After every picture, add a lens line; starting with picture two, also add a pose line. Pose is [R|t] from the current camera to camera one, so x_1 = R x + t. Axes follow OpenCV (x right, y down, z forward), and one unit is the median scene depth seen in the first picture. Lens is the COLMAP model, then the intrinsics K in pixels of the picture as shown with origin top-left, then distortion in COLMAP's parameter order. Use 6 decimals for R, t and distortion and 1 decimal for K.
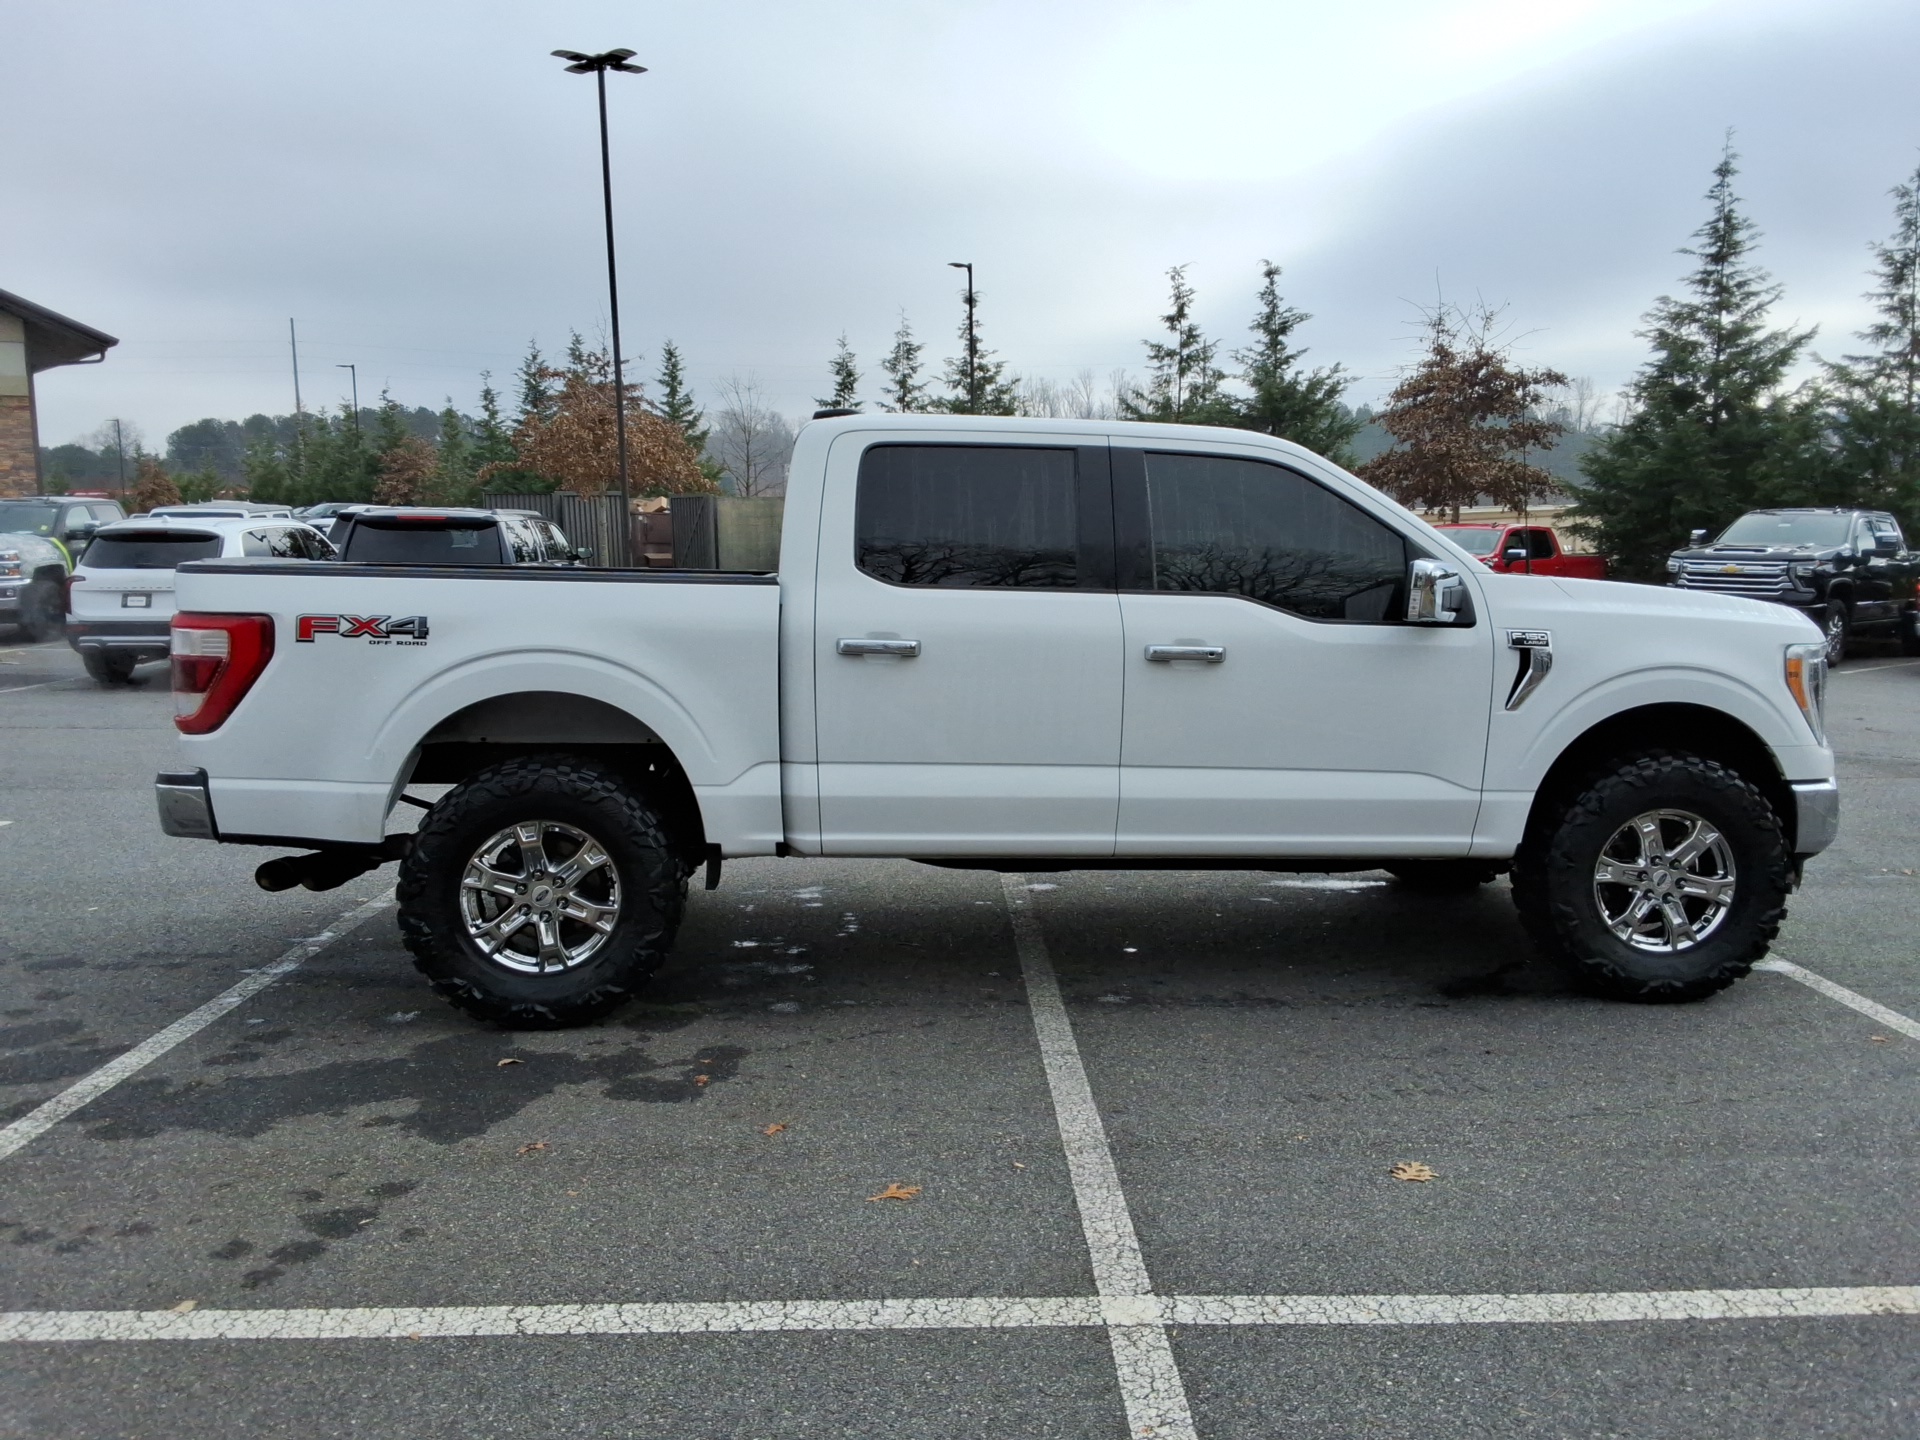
lens RADIAL K [[1530.6, 0, 972.5], [0, 1530.6, 719.0], [0, 0, 1]] dist [0.092923, -0.122890]
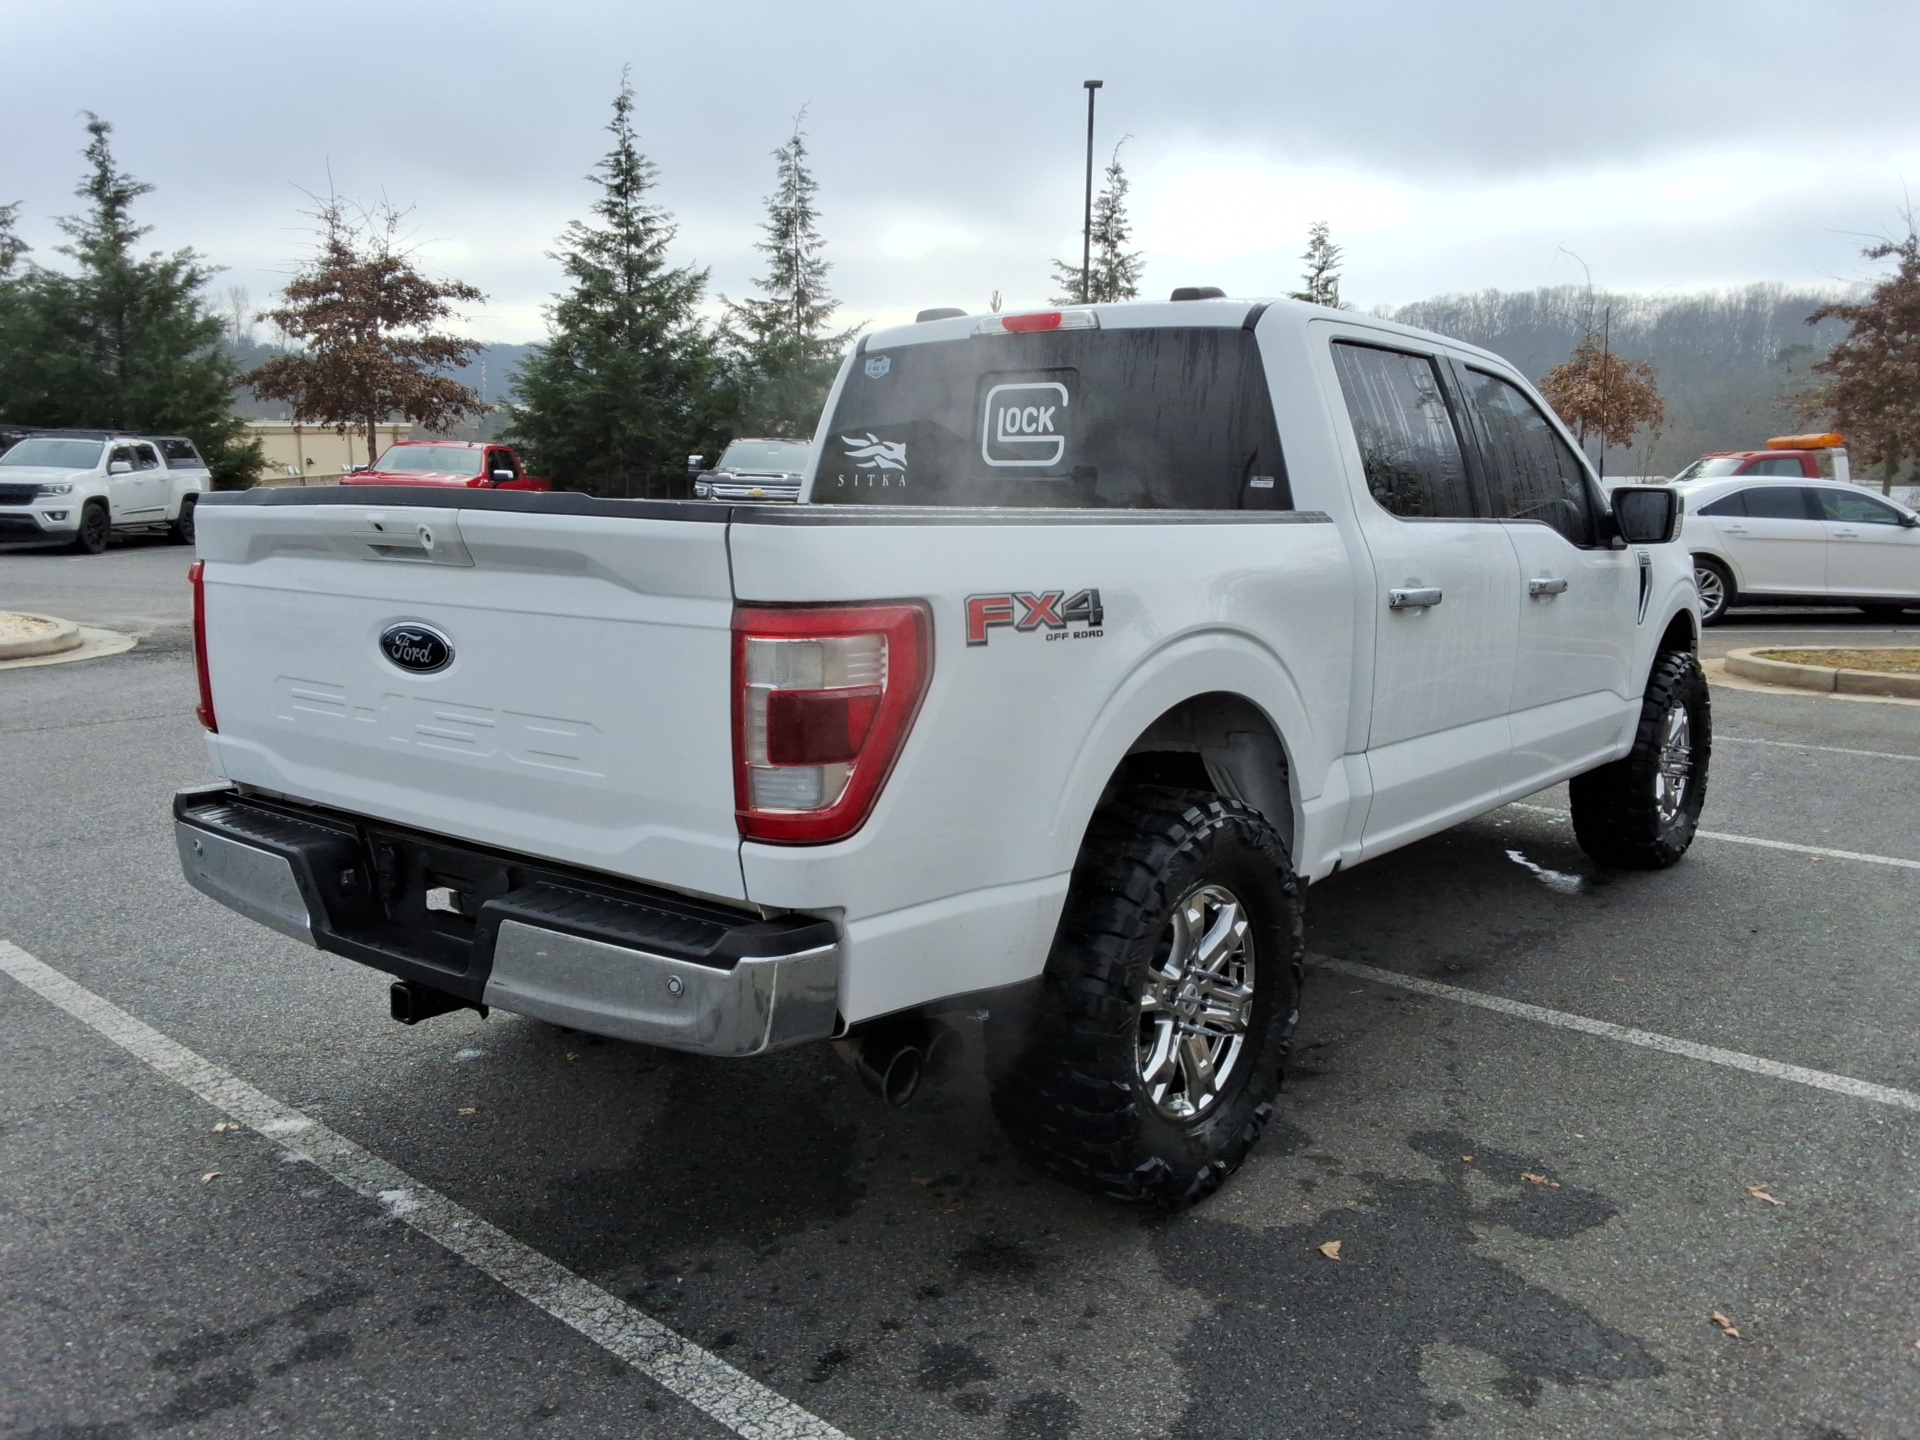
lens RADIAL K [[1530.6, 0, 970.1], [0, 1530.6, 721.0], [0, 0, 1]] dist [0.092923, -0.122890]
pose [[0.687068, -0.110553, 0.718134, -0.147854], [0.072849, 0.993858, 0.083301, -0.012268], [-0.722932, -0.004918, 0.690901, 0.111949]]
